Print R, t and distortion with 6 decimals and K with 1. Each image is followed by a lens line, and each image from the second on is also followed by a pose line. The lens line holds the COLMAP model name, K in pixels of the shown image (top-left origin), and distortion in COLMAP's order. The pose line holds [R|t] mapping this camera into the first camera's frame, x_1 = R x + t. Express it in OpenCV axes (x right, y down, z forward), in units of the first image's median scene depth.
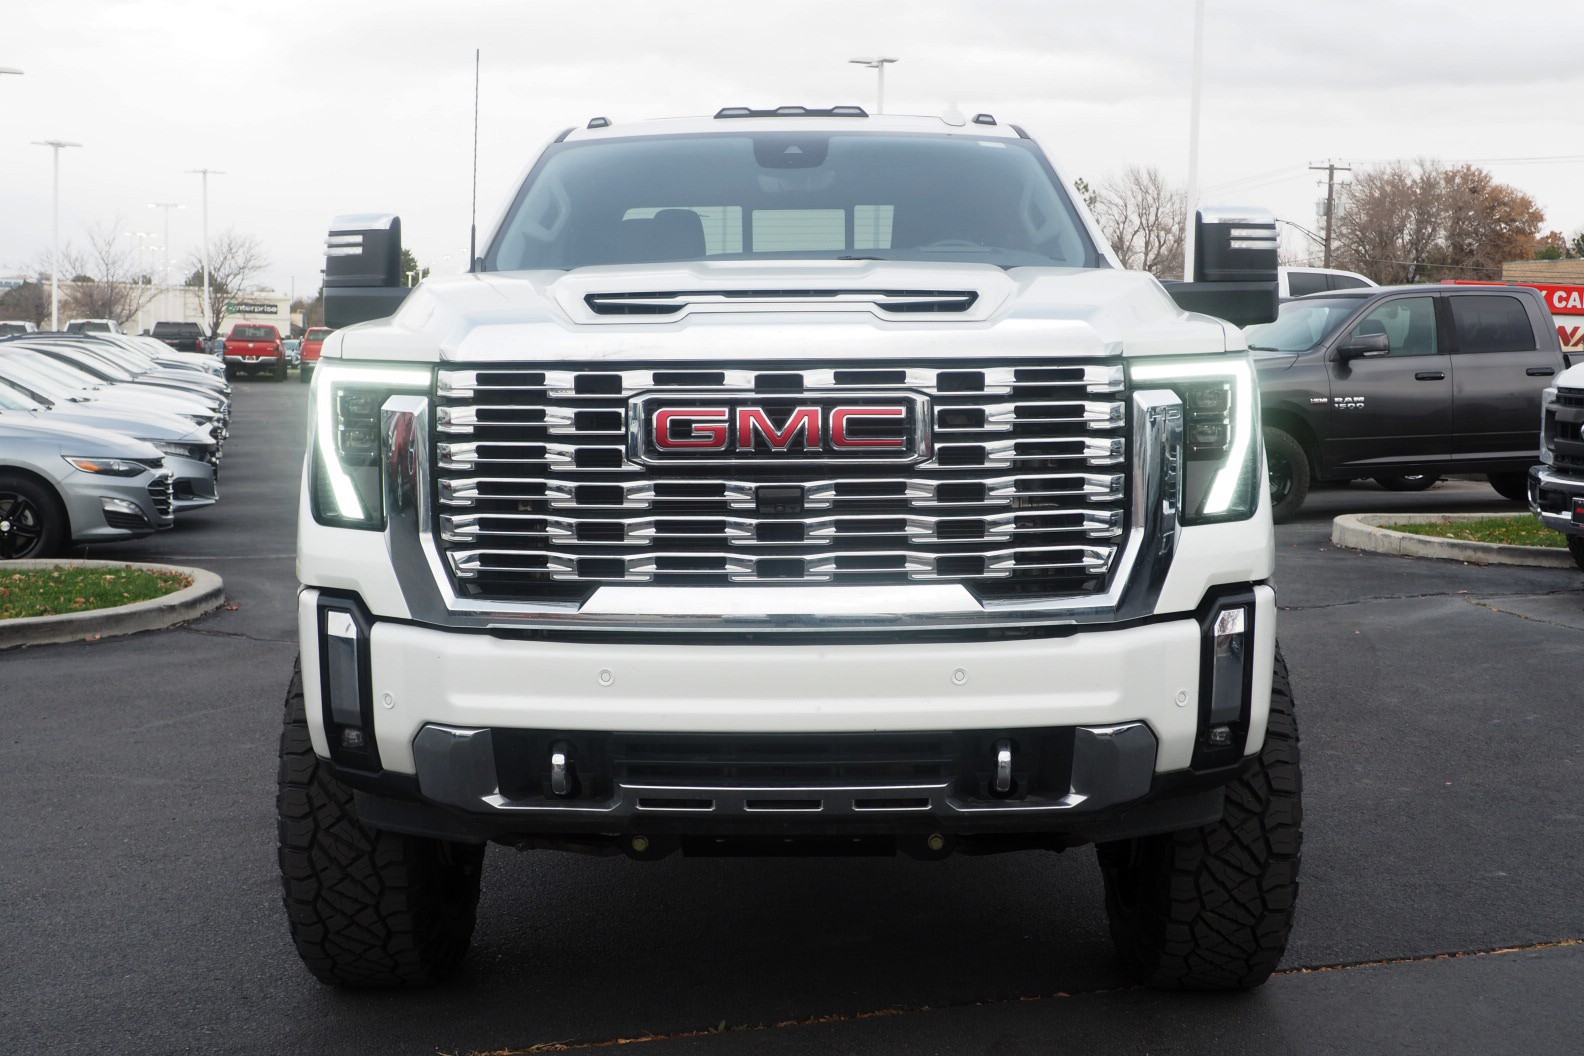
lens RADIAL K [[1932.2, 0, 792.0], [0, 1932.2, 528.0], [0, 0, 1]] dist [0.003994, -0.041366]
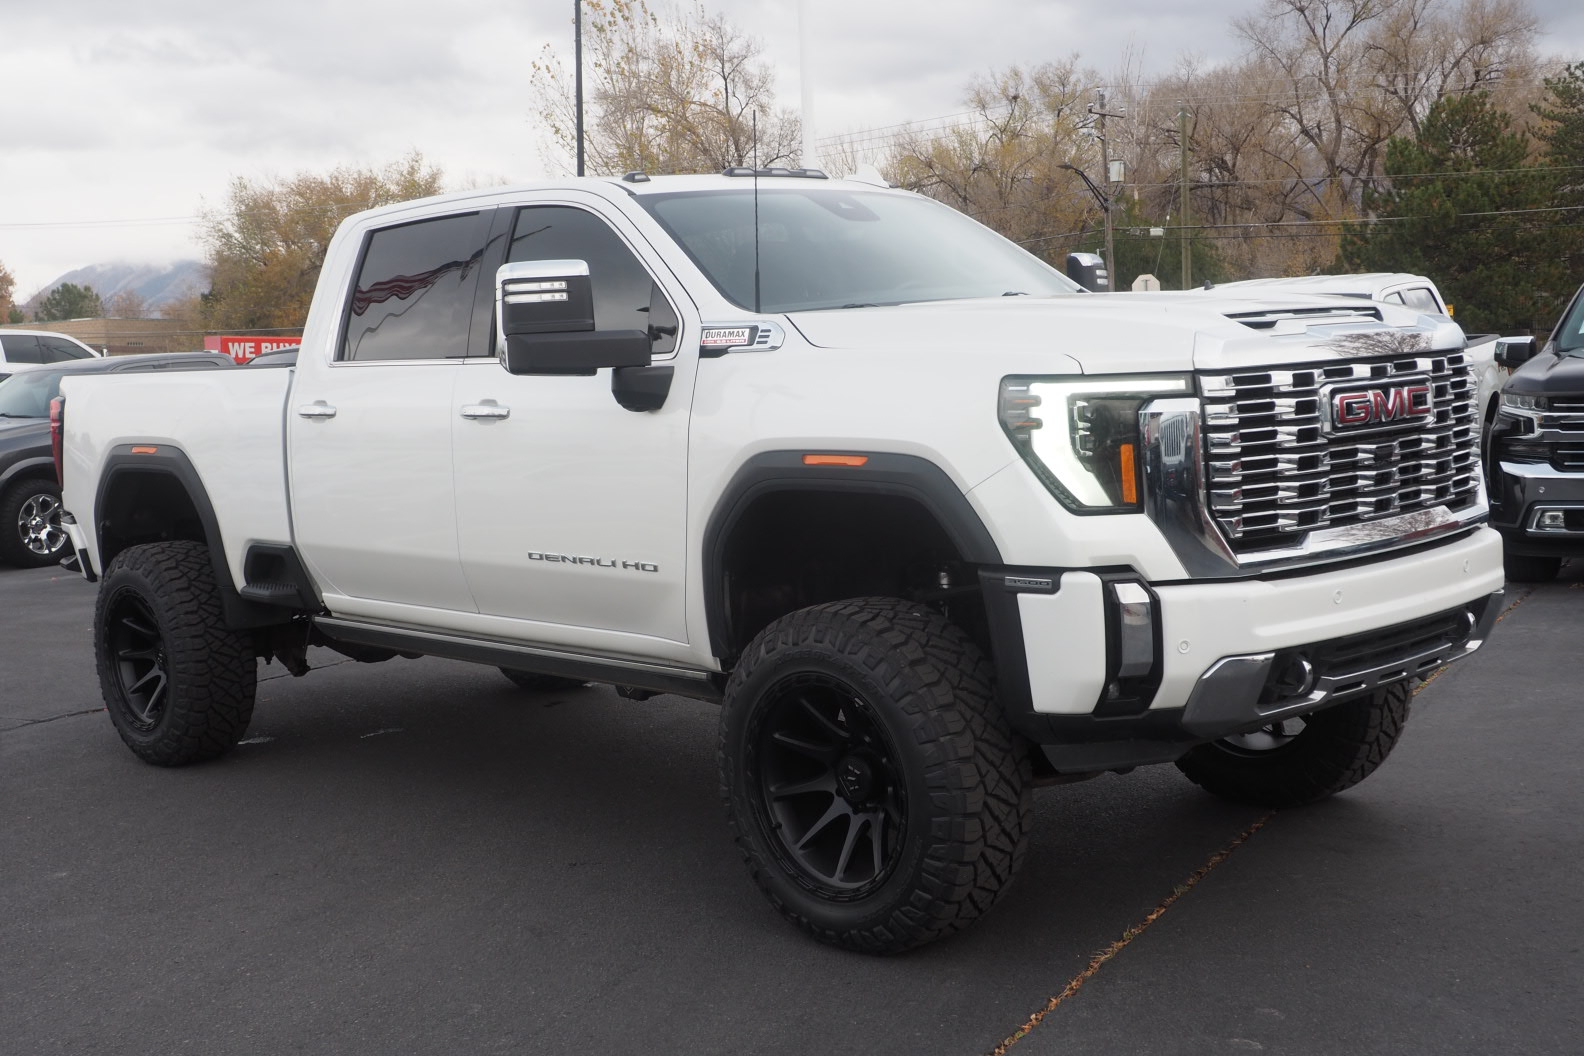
lens RADIAL K [[1932.2, 0, 792.0], [0, 1932.2, 528.0], [0, 0, 1]] dist [0.003994, -0.041366]
pose [[0.717536, -0.097048, 0.689728, -1.252231], [0.120283, 0.992633, 0.014535, -0.034126], [-0.686057, 0.072533, 0.723923, 0.281925]]
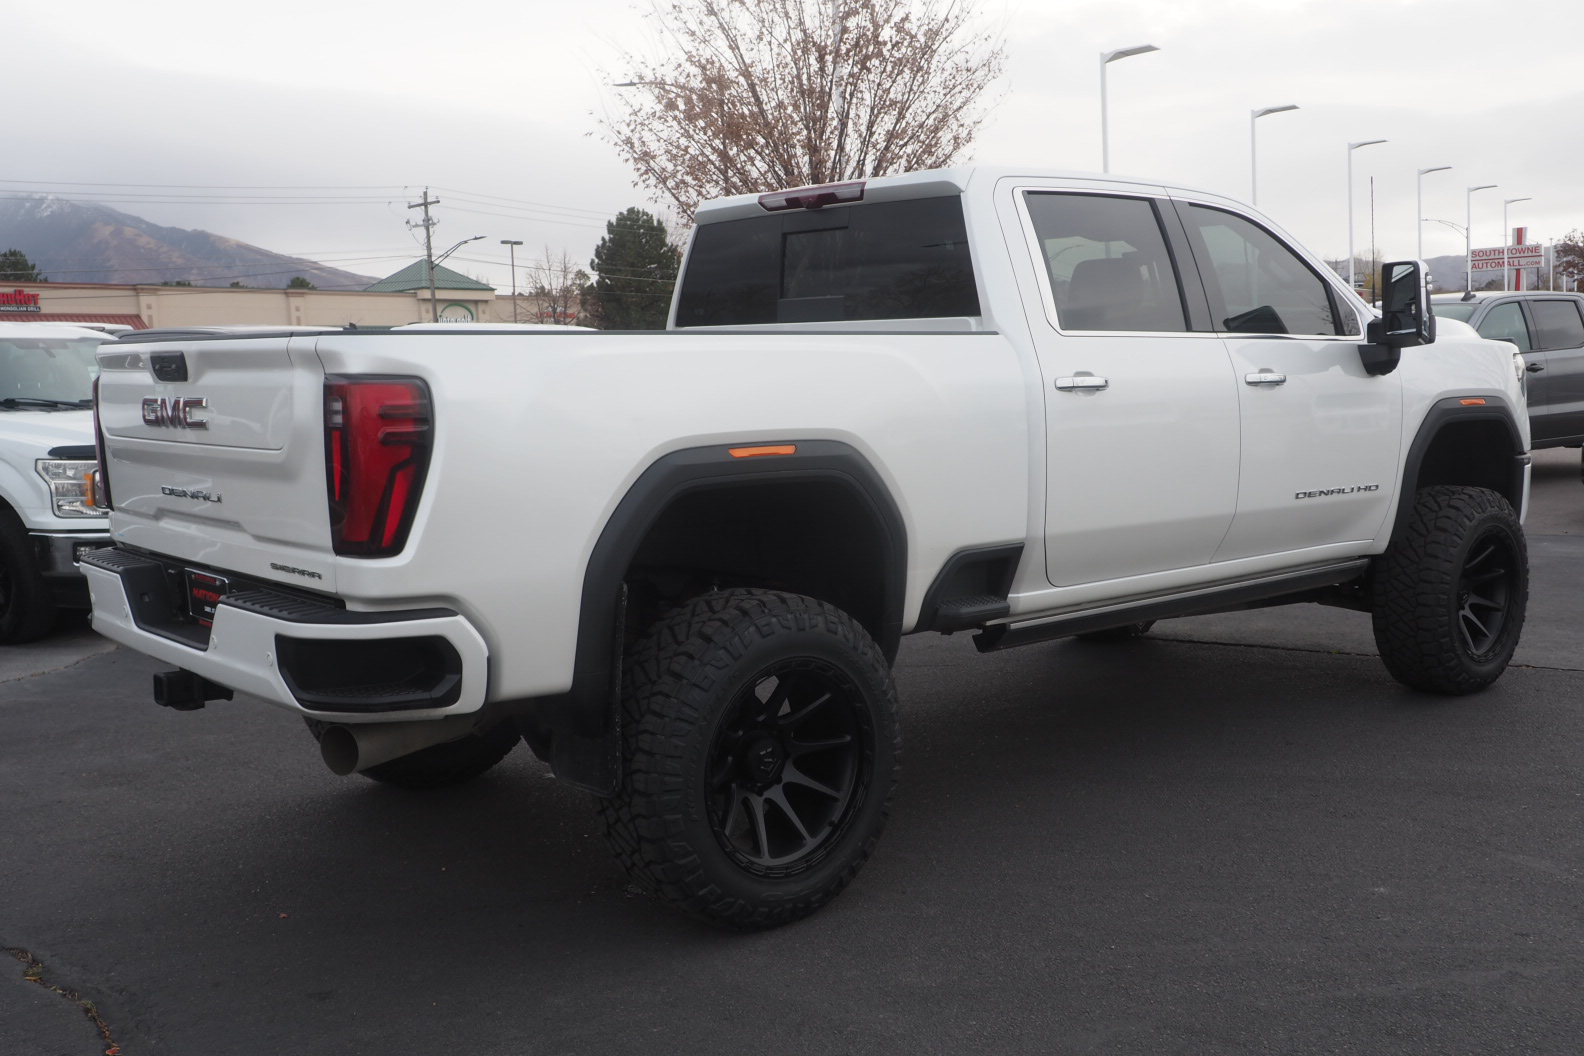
lens RADIAL K [[1574.6, 0, 792.0], [0, 1574.6, 528.0], [0, 0, 1]] dist [-0.007275, 0.000280]
pose [[-0.667829, -0.065129, 0.741460, -1.145573], [0.100685, 0.979103, 0.176690, -0.322664], [-0.737473, 0.192652, -0.647316, 3.075883]]
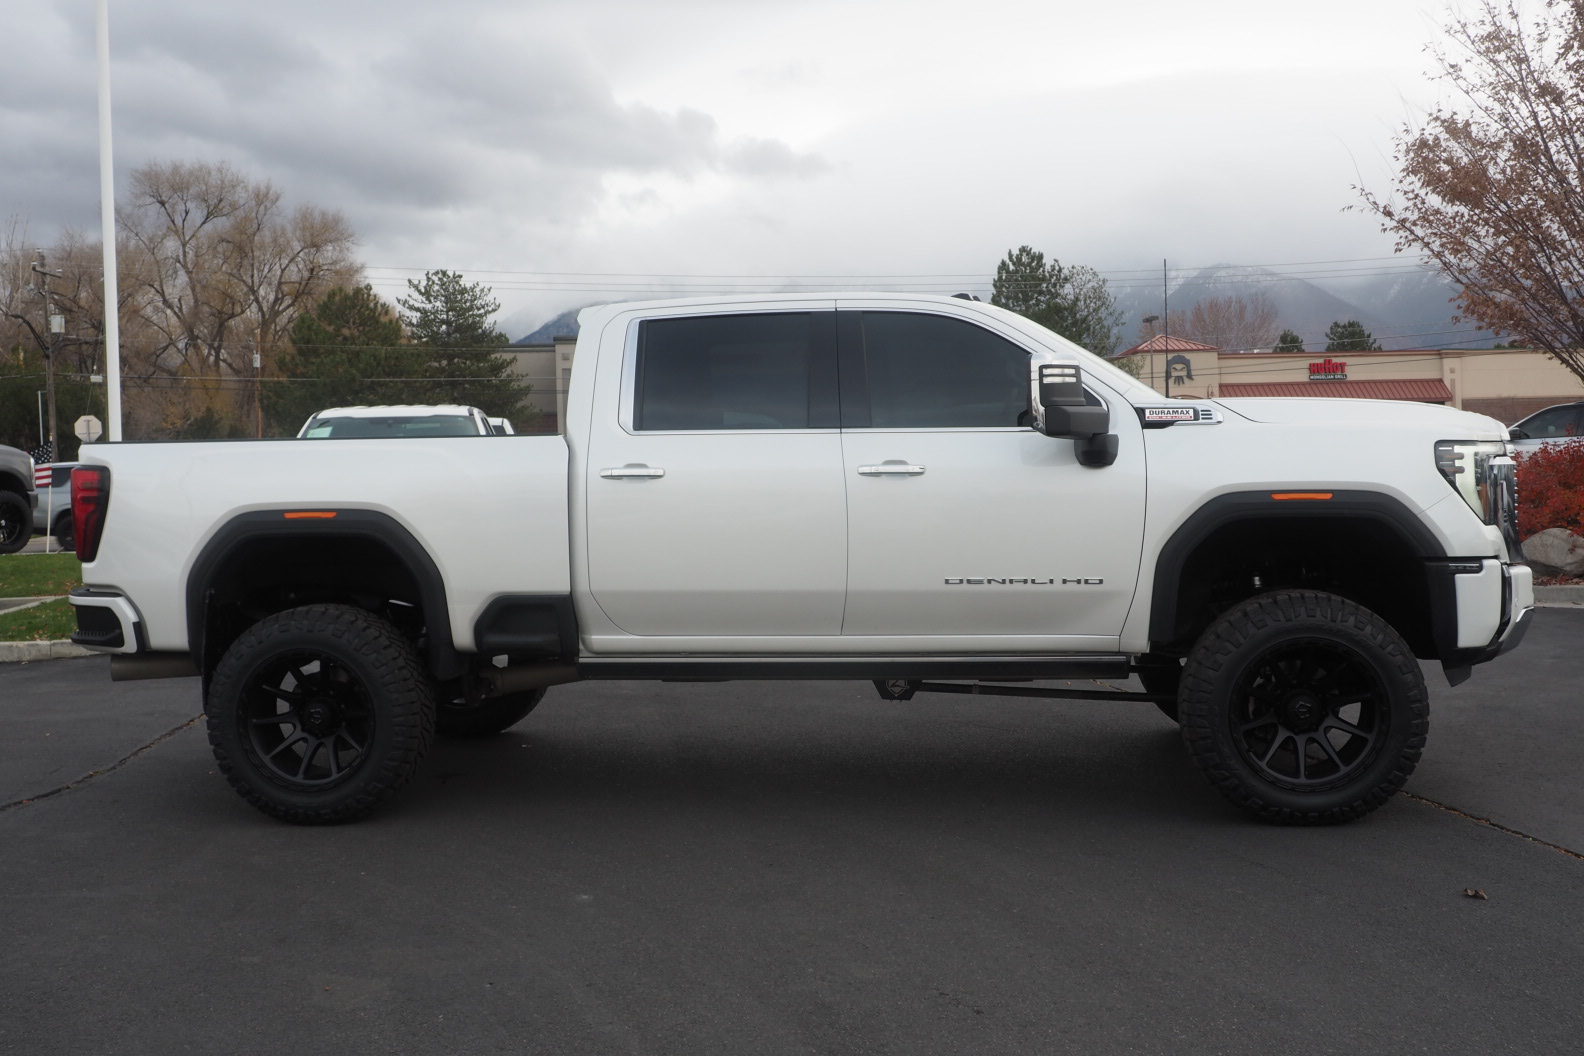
lens RADIAL K [[1574.6, 0, 792.0], [0, 1574.6, 528.0], [0, 0, 1]] dist [-0.007275, 0.000280]
pose [[0.104371, -0.050257, 0.993268, -2.001659], [0.129738, 0.990876, 0.036503, -0.155694], [-0.986040, 0.125055, 0.109939, 1.594714]]
